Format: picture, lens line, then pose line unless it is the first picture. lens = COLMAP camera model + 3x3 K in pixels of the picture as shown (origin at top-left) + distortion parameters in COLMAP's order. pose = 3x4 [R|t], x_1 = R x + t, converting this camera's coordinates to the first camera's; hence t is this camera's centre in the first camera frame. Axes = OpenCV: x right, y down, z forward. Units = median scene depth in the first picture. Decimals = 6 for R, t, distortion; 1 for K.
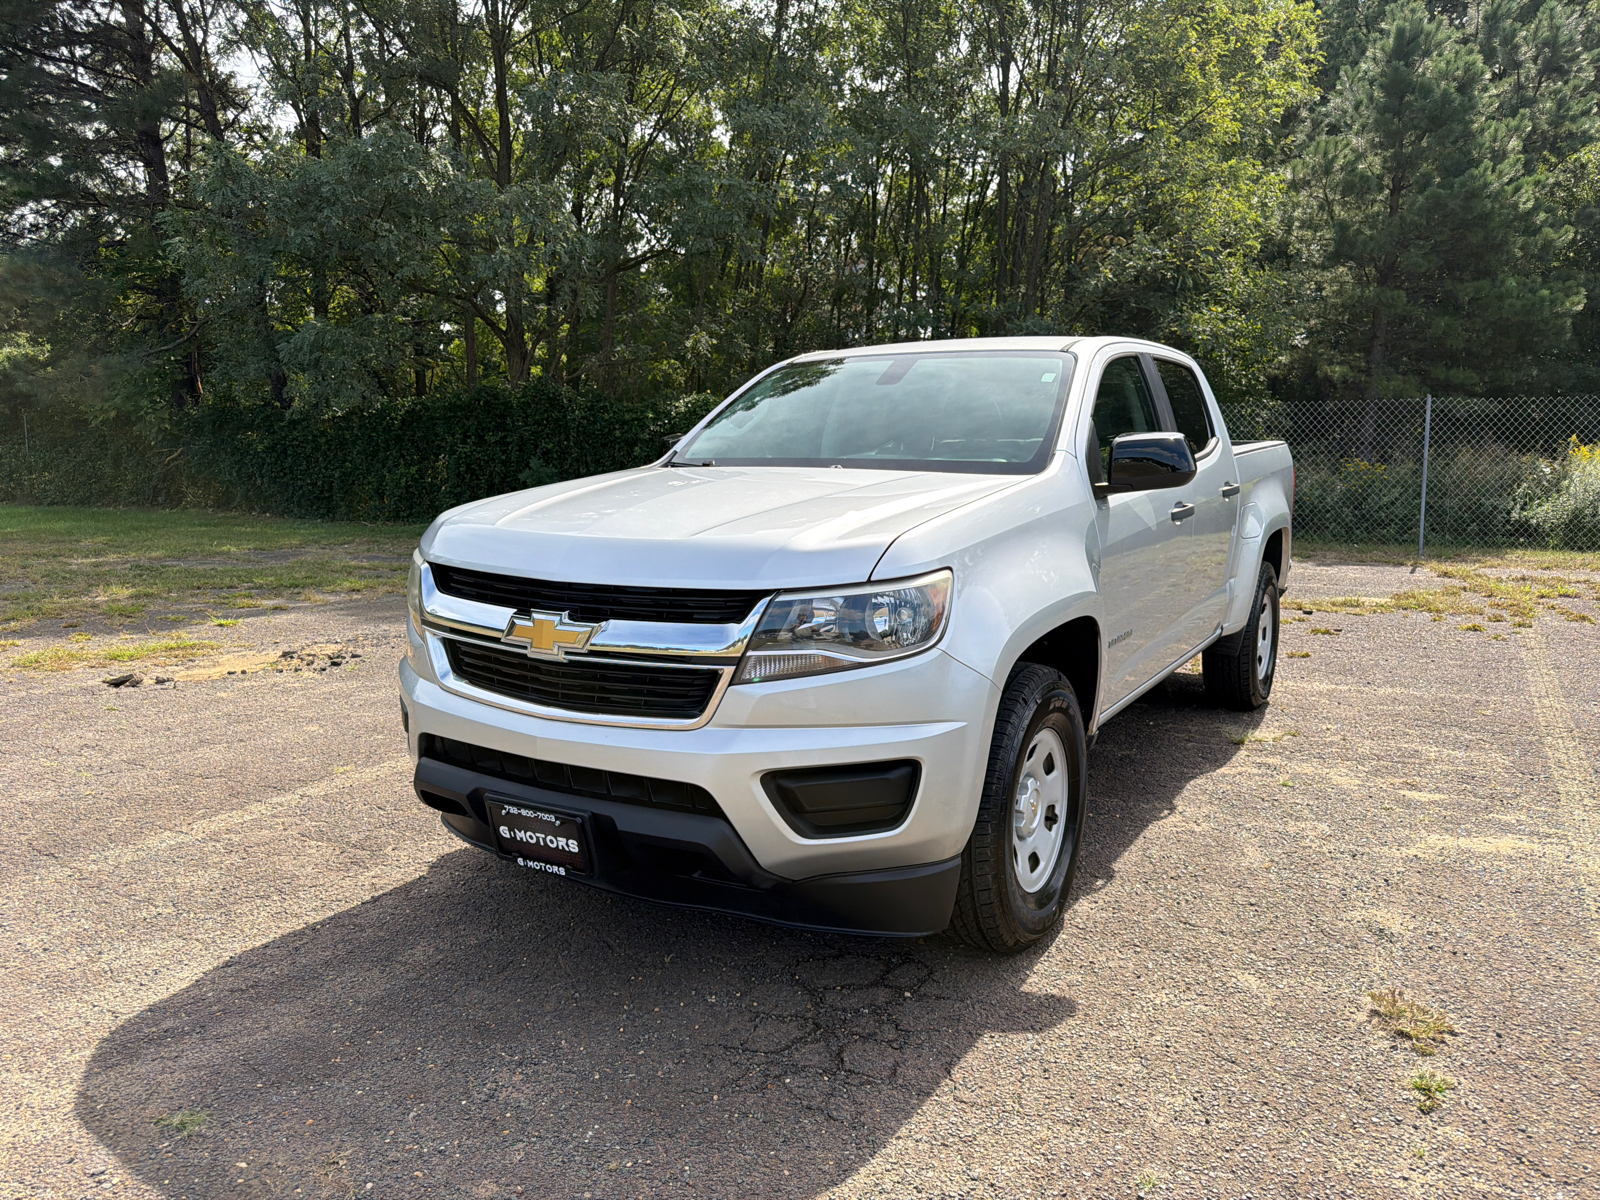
lens RADIAL K [[1121.6, 0, 811.1], [0, 1121.6, 603.8], [0, 0, 1]] dist [0.016835, -0.023410]
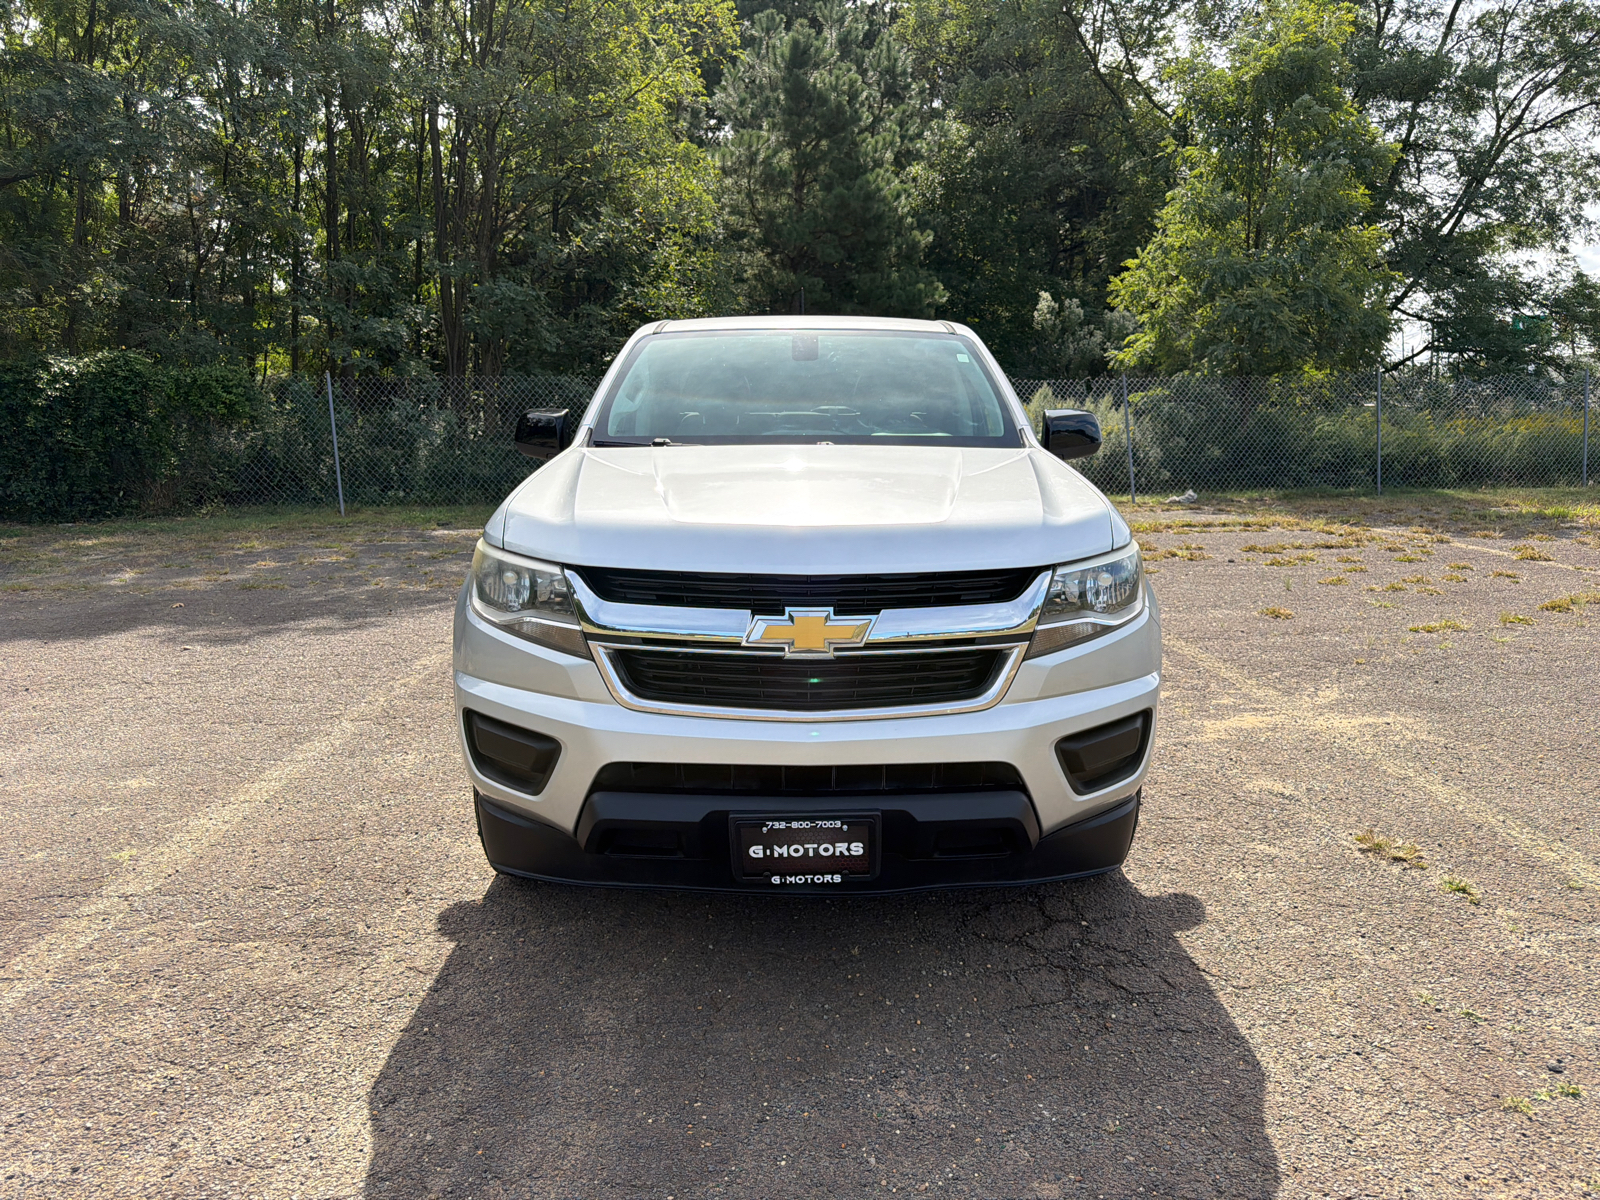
lens RADIAL K [[1121.6, 0, 807.7], [0, 1121.6, 604.5], [0, 0, 1]] dist [0.016835, -0.023410]
pose [[0.850215, -0.091252, 0.518467, -0.639751], [0.075325, 0.995816, 0.051745, -0.038709], [-0.521019, -0.004940, 0.853531, 0.186168]]
